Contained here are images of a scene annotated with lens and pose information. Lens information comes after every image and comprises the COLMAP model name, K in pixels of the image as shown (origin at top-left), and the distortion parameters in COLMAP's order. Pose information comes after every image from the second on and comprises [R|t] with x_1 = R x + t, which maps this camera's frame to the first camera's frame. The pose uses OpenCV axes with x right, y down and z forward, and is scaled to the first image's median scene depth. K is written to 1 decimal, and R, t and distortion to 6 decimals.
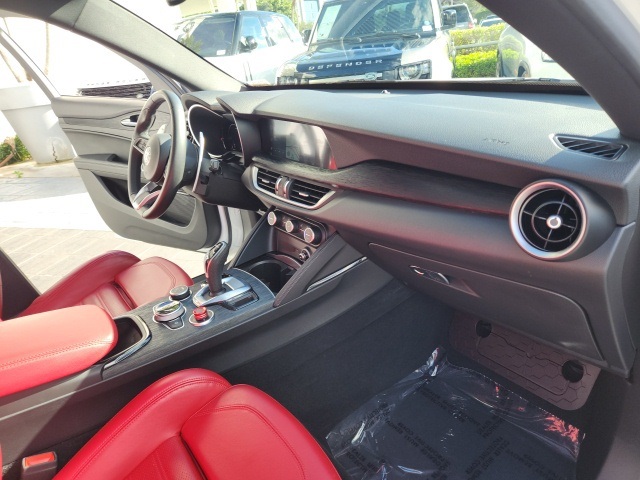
lens RADIAL K [[428.6, 0, 326.1], [0, 428.6, 238.0], [0, 0, 1]] dist [0.065348, -0.052574]
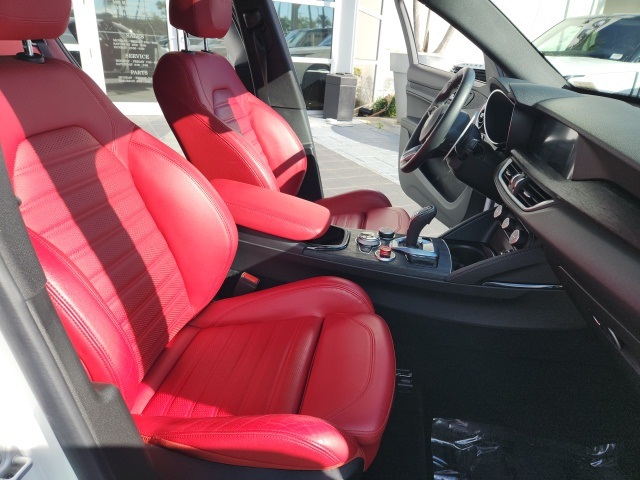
lens RADIAL K [[428.6, 0, 314.3], [0, 428.6, 242.1], [0, 0, 1]] dist [0.065348, -0.052574]
pose [[0.668281, 0.443705, -0.597099, 0.238784], [-0.426786, 0.886096, 0.180796, 0.019644], [0.609307, 0.134011, 0.781528, -0.040565]]
